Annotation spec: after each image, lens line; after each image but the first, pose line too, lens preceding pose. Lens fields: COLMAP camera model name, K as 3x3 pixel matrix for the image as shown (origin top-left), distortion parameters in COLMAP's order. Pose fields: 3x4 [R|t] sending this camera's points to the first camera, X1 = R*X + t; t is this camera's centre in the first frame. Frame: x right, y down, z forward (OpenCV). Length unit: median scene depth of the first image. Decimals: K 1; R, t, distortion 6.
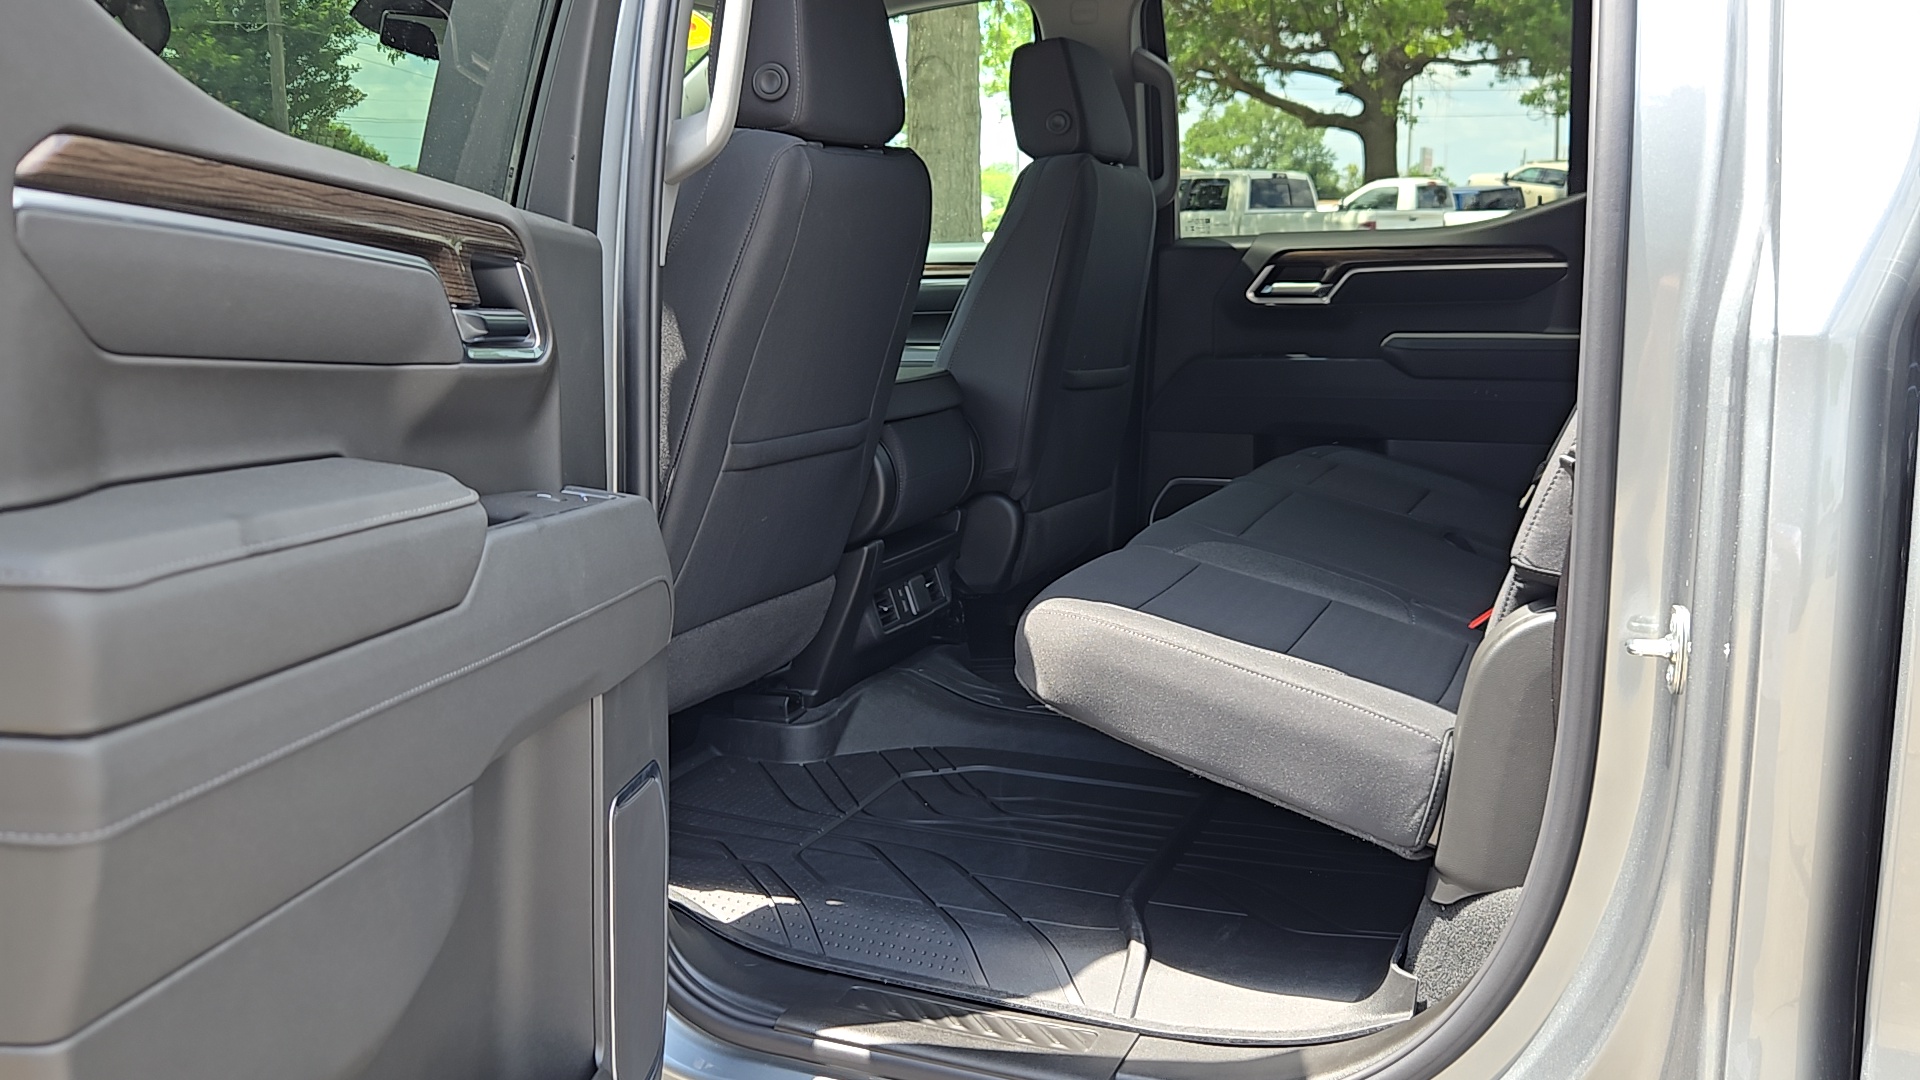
lens RADIAL K [[1620.8, 0, 957.9], [0, 1620.8, 533.9], [0, 0, 1]] dist [0.006363, -0.011720]
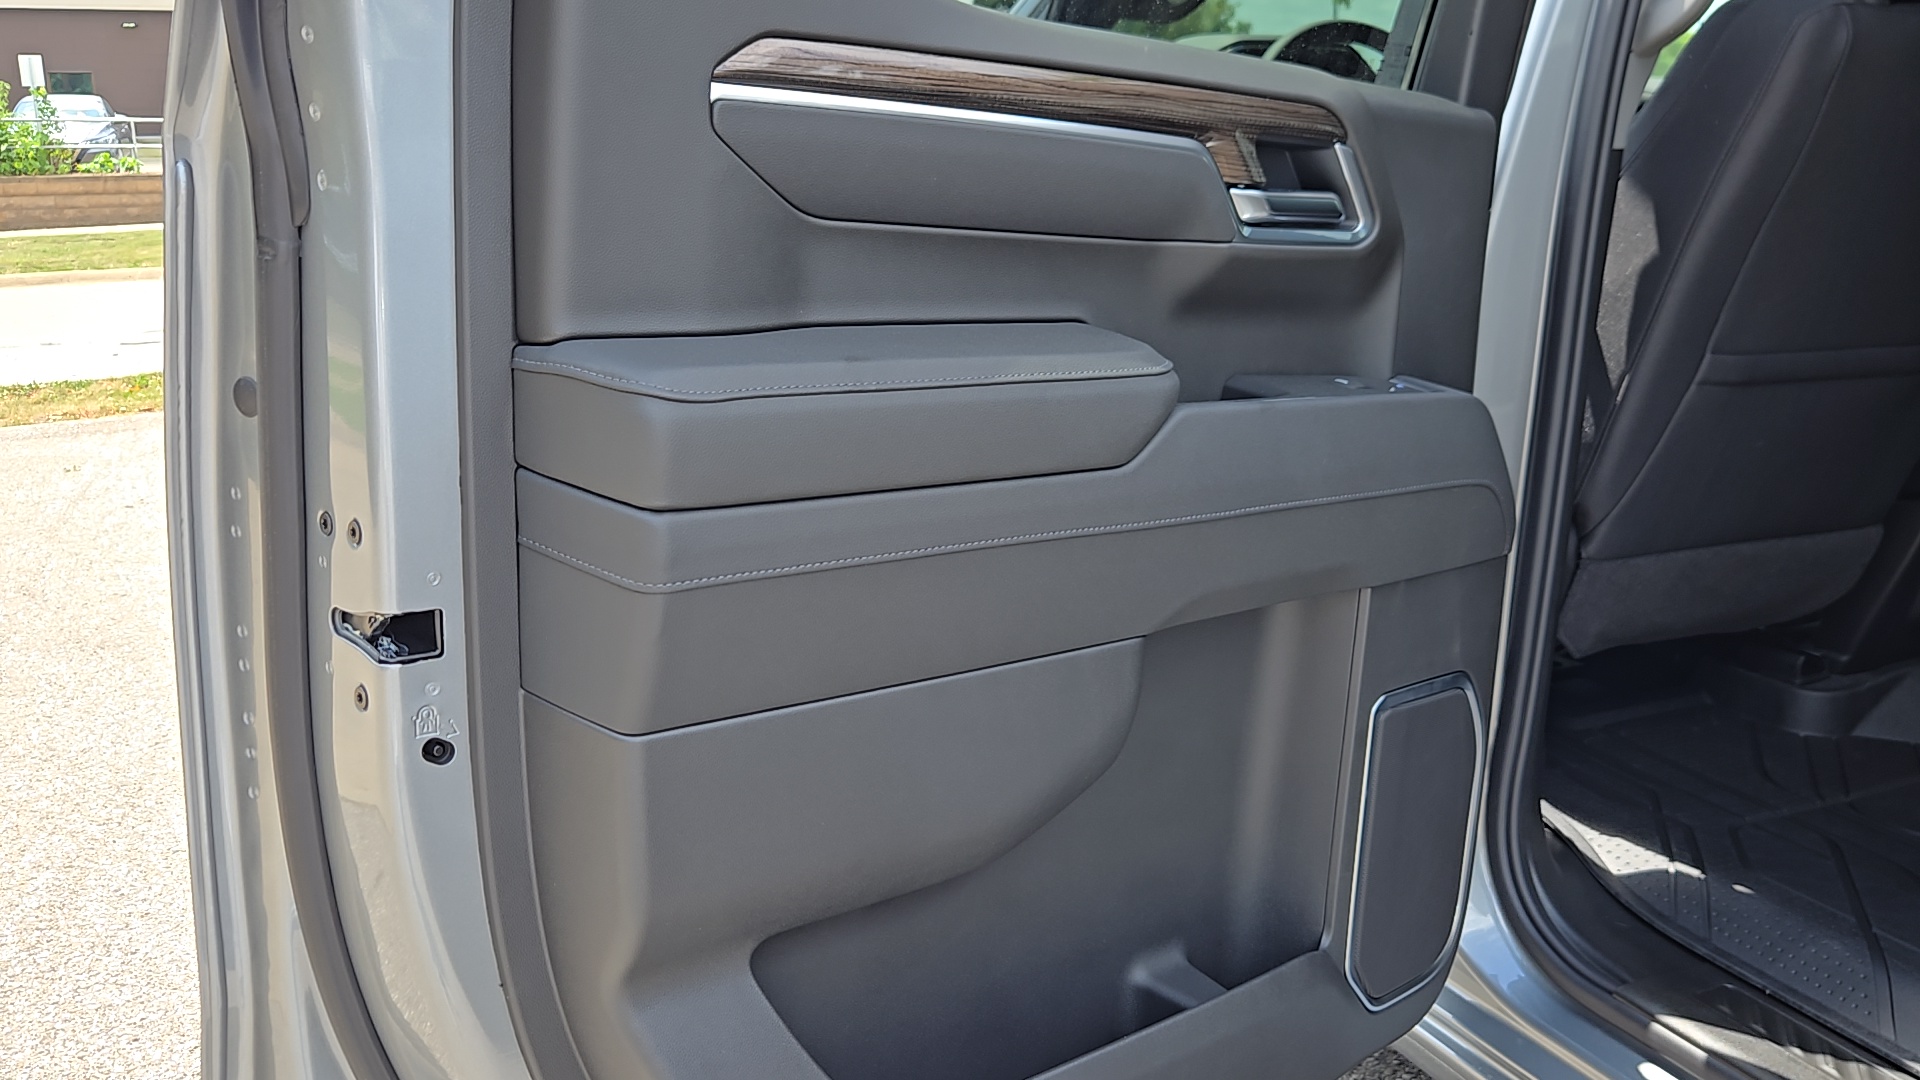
lens RADIAL K [[1646.2, 0, 960.0], [0, 1646.2, 540.0], [0, 0, 1]] dist [-0.008066, -0.000658]
pose [[0.731347, 0.166745, -0.661308, 0.183764], [-0.119127, 0.985977, 0.116865, -0.012640], [0.671521, -0.006689, 0.740955, 0.065274]]
